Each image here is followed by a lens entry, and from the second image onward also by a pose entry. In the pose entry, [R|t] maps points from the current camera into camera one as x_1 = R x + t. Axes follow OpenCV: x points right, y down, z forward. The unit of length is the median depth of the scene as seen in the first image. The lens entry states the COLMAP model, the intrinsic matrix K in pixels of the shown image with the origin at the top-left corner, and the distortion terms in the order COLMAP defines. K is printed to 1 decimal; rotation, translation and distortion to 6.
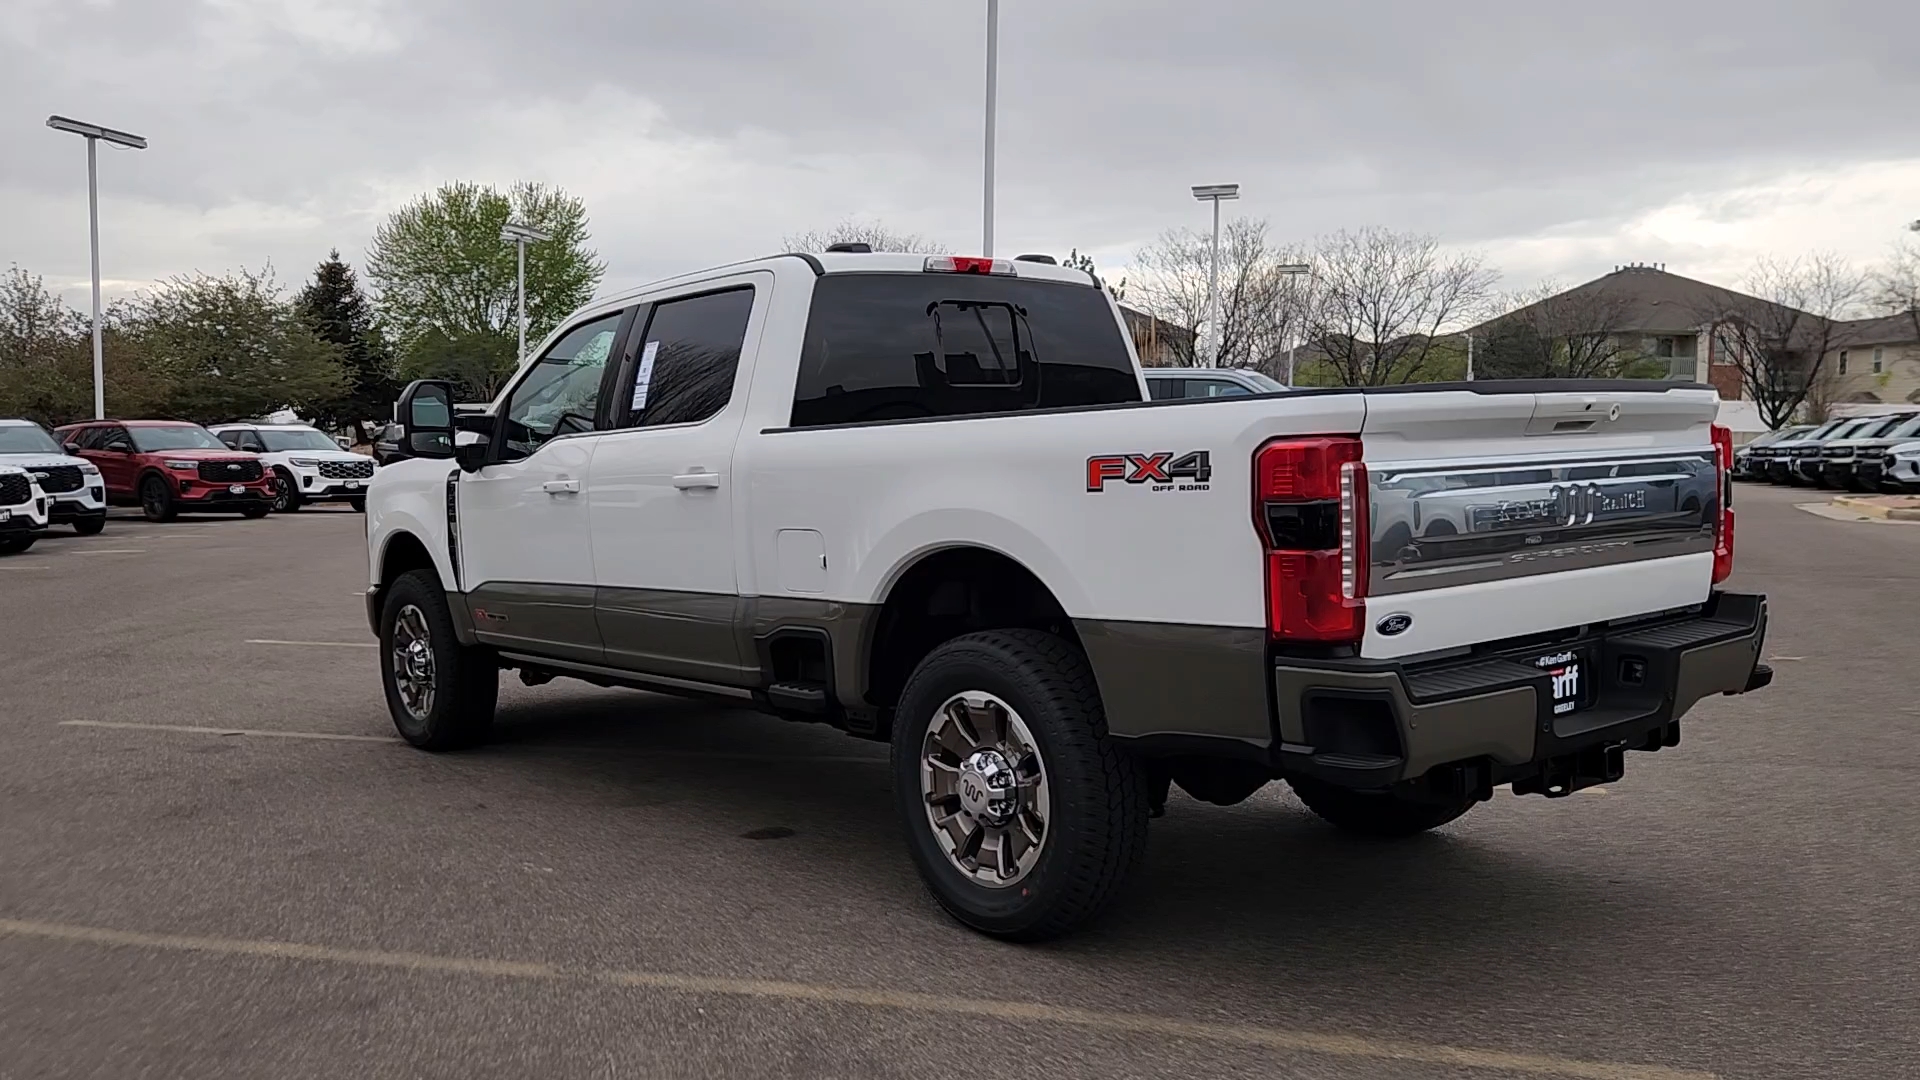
lens RADIAL K [[1622.8, 0, 950.0], [0, 1622.8, 545.5], [0, 0, 1]] dist [0.032675, -0.006113]
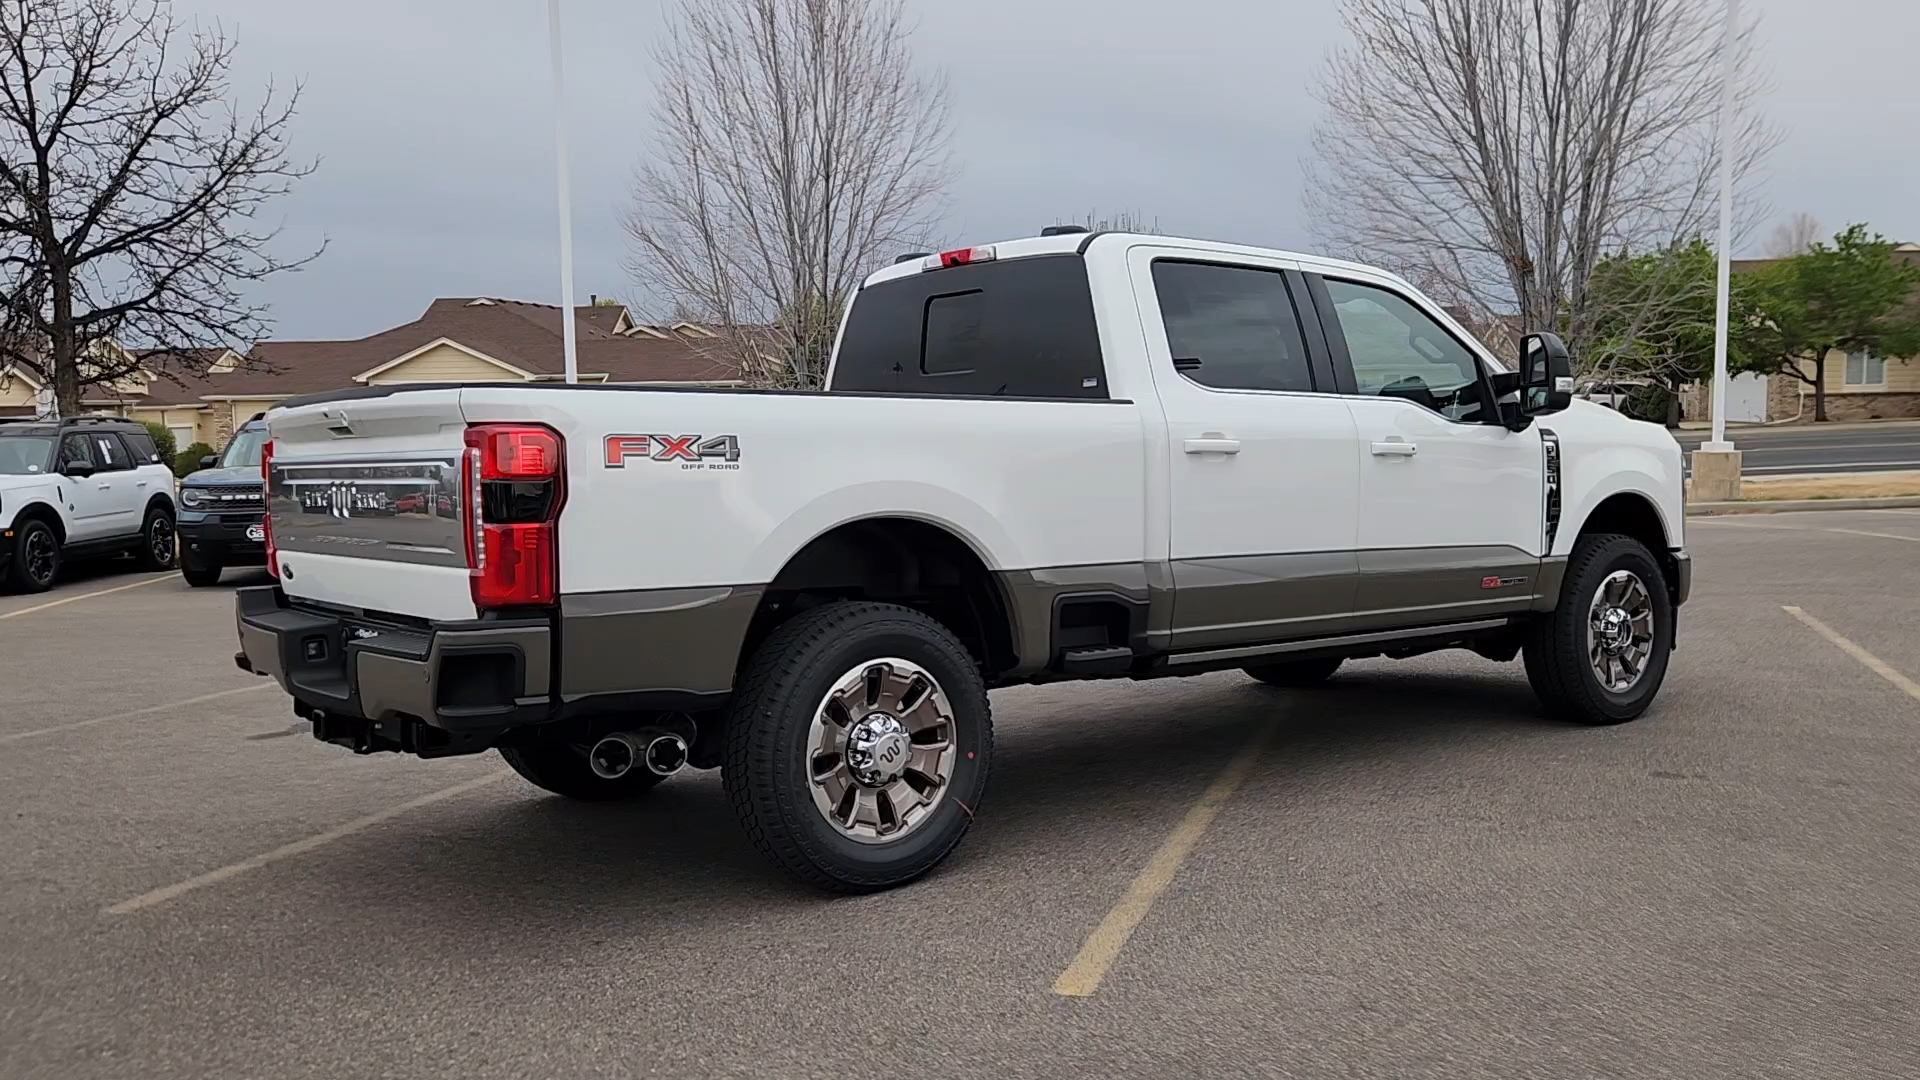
lens RADIAL K [[1623.7, 0, 947.1], [0, 1623.7, 547.5], [0, 0, 1]] dist [0.037894, -0.028081]
pose [[-0.015836, 0.084656, -0.996284, 1.319176], [-0.042738, 0.995441, 0.085264, -0.093176], [0.998961, 0.043929, -0.012145, 1.246601]]
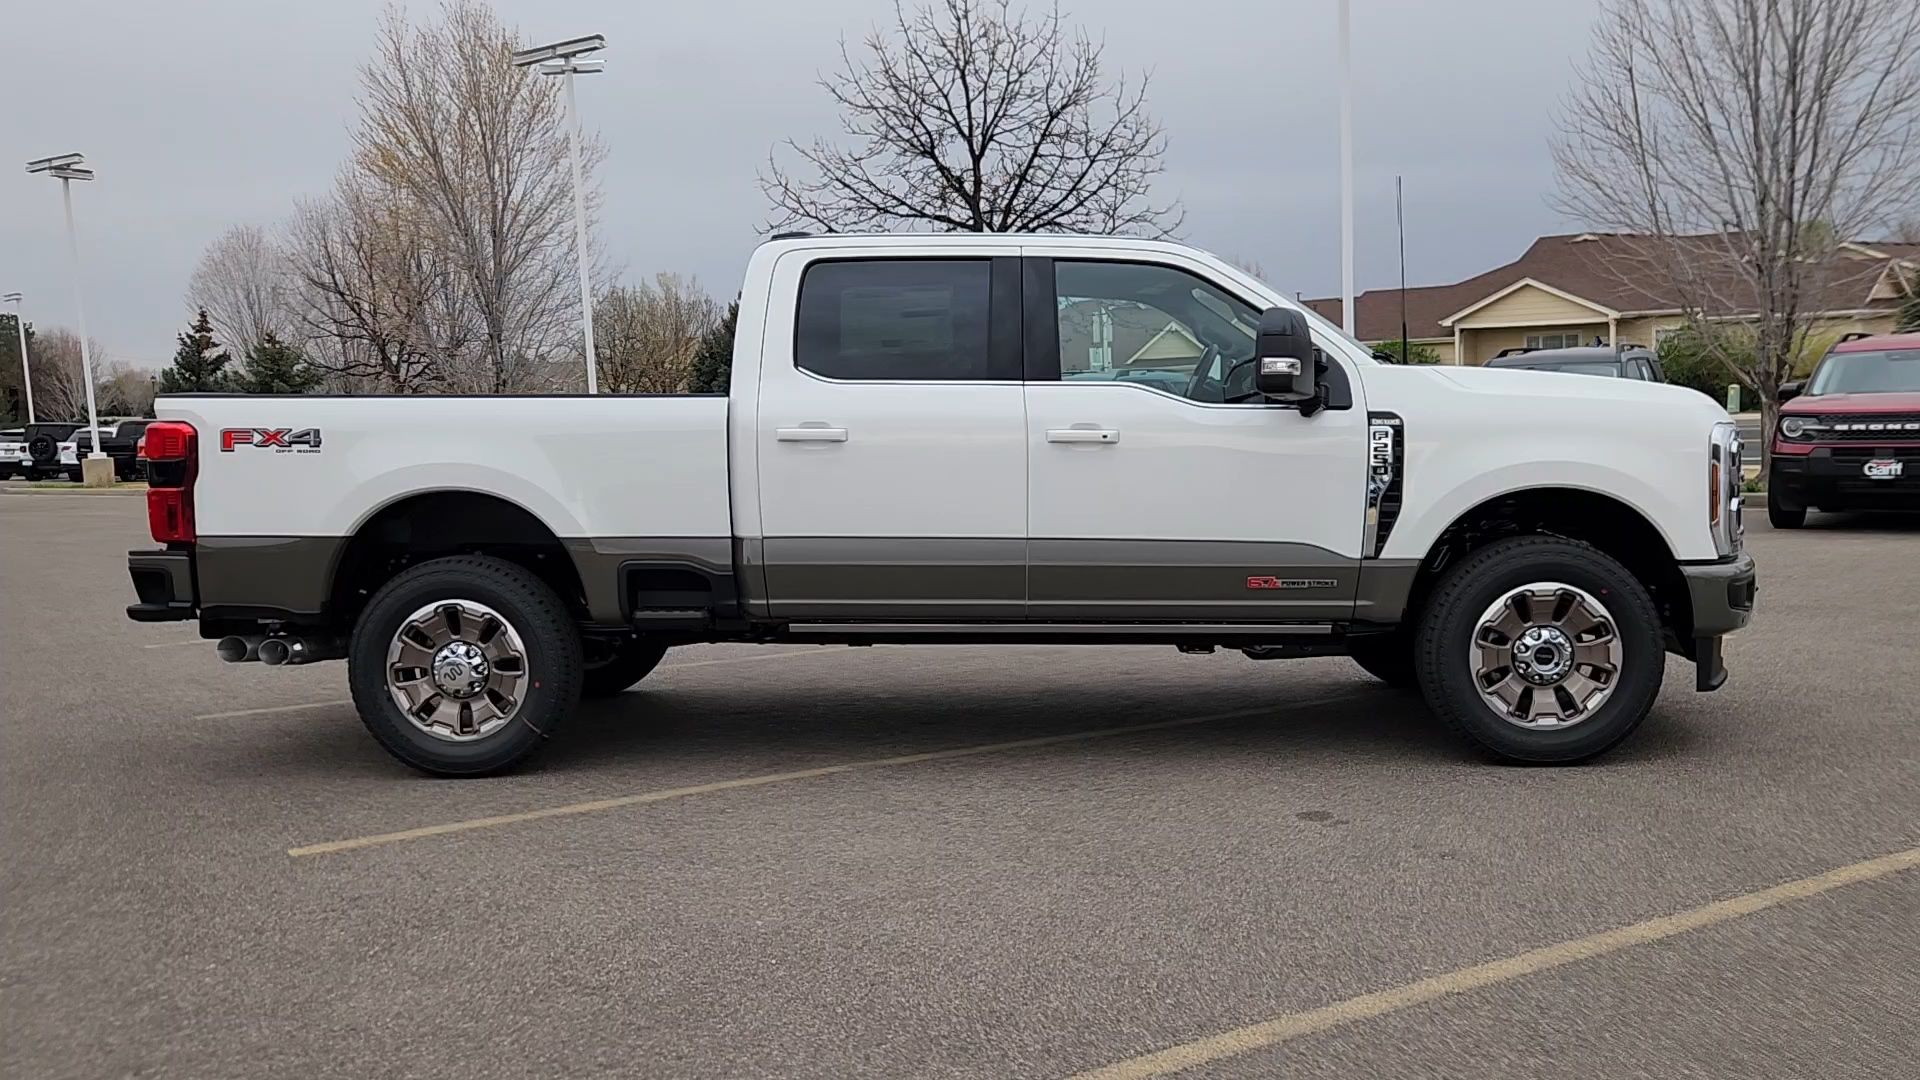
lens RADIAL K [[1623.7, 0, 947.1], [0, 1623.7, 547.5], [0, 0, 1]] dist [0.037894, -0.028081]
pose [[-0.671213, 0.099082, -0.734613, 1.015358], [-0.010412, 0.989669, 0.142995, -0.169440], [0.741192, 0.103629, -0.663246, 2.346614]]
